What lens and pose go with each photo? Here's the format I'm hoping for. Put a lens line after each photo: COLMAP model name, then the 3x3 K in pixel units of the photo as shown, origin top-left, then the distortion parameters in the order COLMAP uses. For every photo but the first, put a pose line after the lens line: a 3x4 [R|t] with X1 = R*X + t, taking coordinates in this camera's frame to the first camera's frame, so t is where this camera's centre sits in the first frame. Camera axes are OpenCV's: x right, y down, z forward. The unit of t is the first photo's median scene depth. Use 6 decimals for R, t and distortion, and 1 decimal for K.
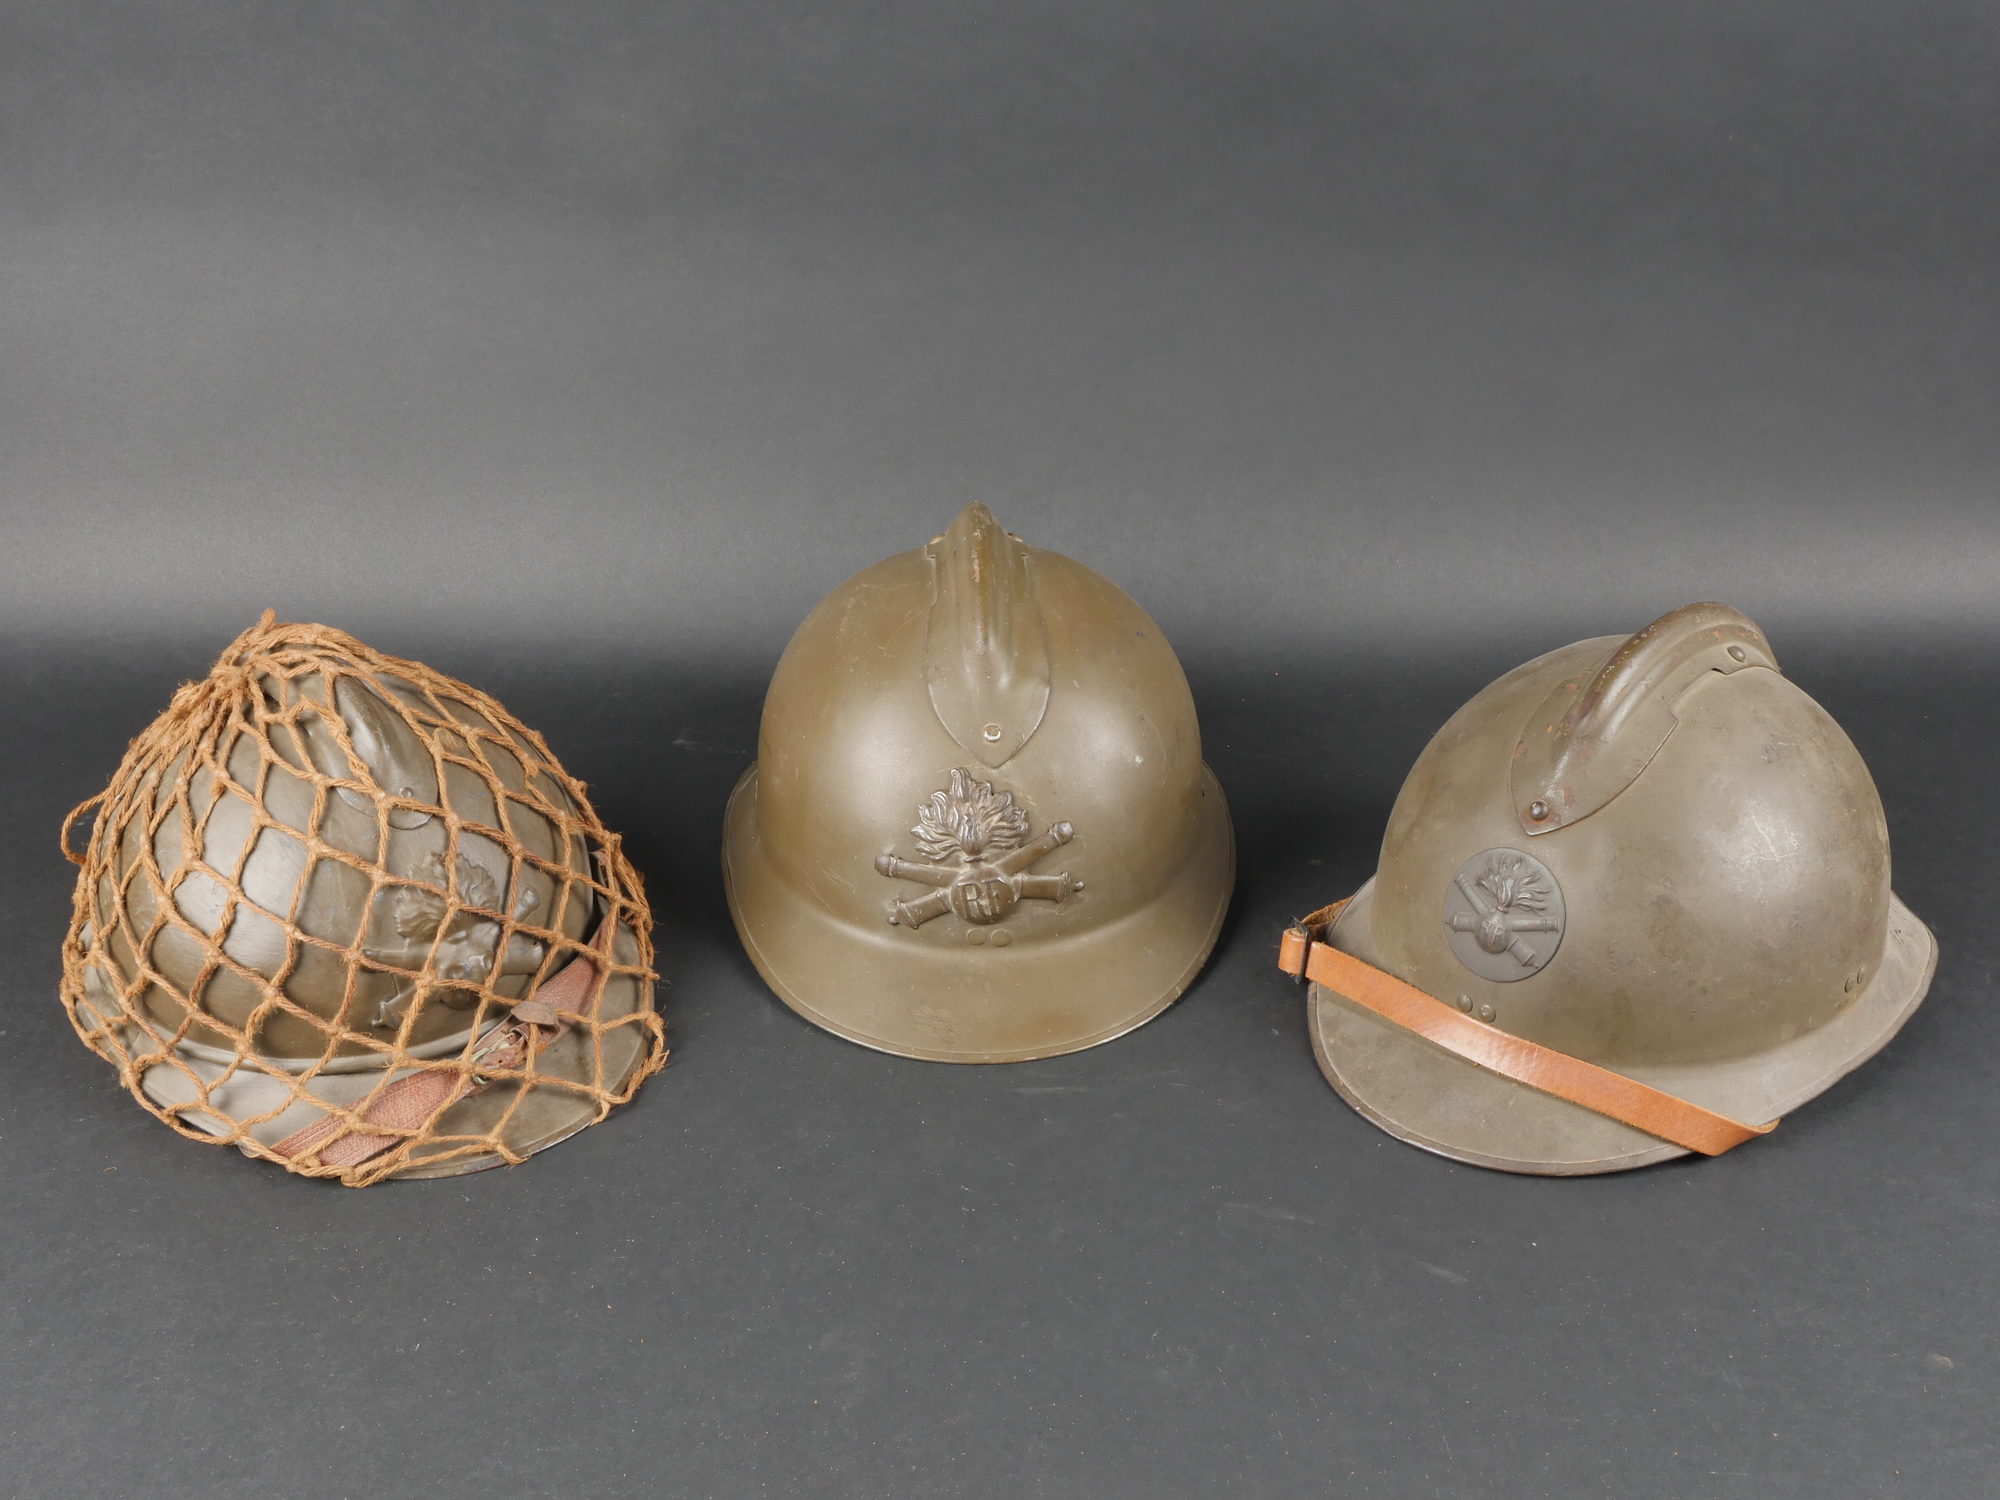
lens RADIAL K [[2326.5, 0, 1008.0], [0, 2326.5, 750.8], [0, 0, 1]] dist [-0.010251, 0.035337]
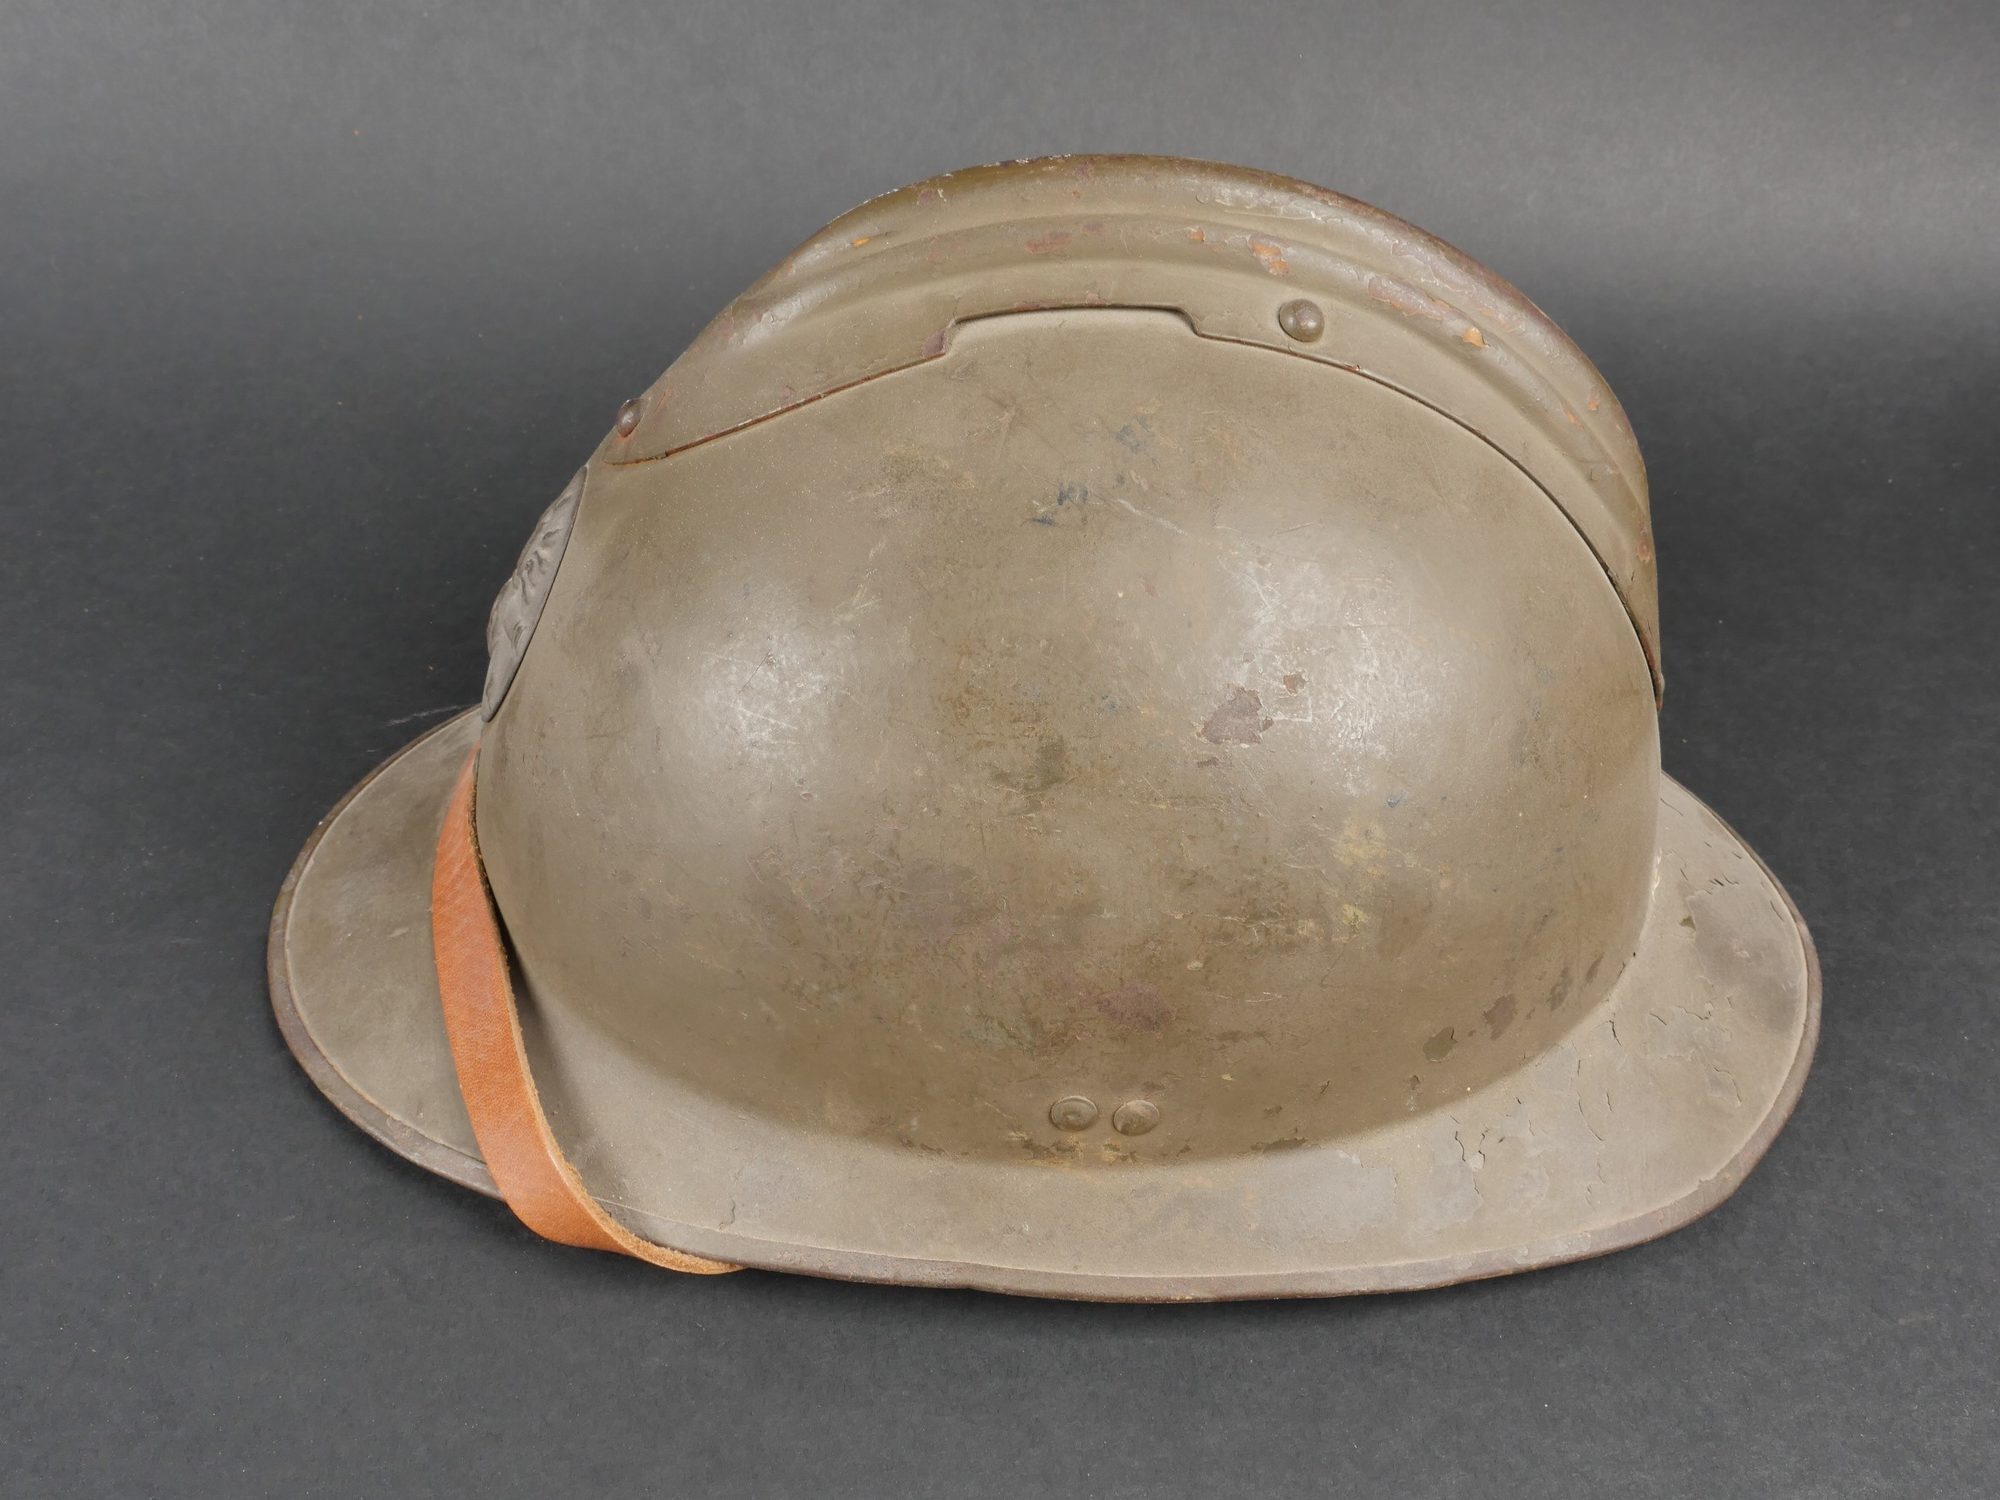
lens RADIAL K [[2326.5, 0, 1008.0], [0, 2326.5, 750.8], [0, 0, 1]] dist [-0.010251, 0.035337]
pose [[0.702290, 0.447662, -0.553523, 0.578786], [-0.375044, 0.893546, 0.246814, -0.059231], [0.605088, 0.034260, 0.795421, 0.684626]]
